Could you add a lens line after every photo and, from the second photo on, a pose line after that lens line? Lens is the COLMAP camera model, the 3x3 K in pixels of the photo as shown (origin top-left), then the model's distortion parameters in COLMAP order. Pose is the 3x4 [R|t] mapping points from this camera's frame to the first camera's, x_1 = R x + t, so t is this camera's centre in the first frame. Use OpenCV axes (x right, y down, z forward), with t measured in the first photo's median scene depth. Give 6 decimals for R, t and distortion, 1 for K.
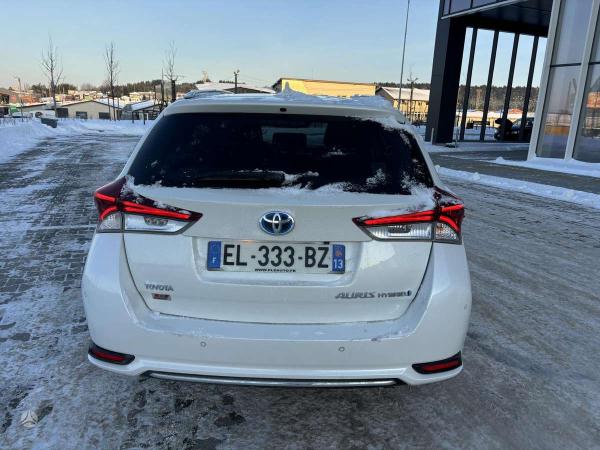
lens RADIAL K [[458.2, 0, 299.5], [0, 458.2, 225.6], [0, 0, 1]] dist [0.027938, -0.012258]
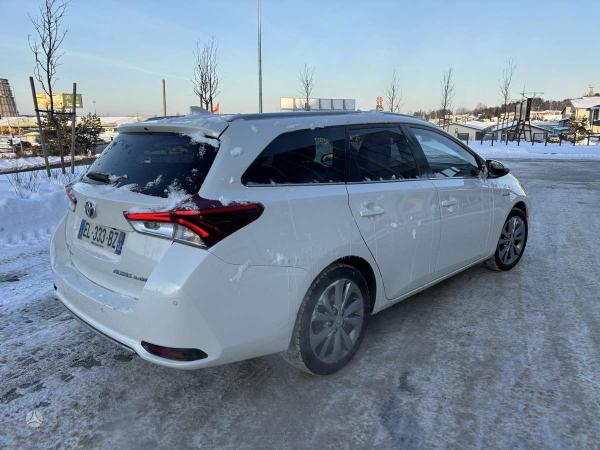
lens RADIAL K [[458.2, 0, 300.0], [0, 458.2, 224.9], [0, 0, 1]] dist [0.027938, -0.012258]
pose [[0.726907, 0.110724, -0.677751, 1.278447], [-0.141830, 0.989845, 0.009594, -0.058787], [0.671930, 0.089151, 0.735229, 0.375977]]
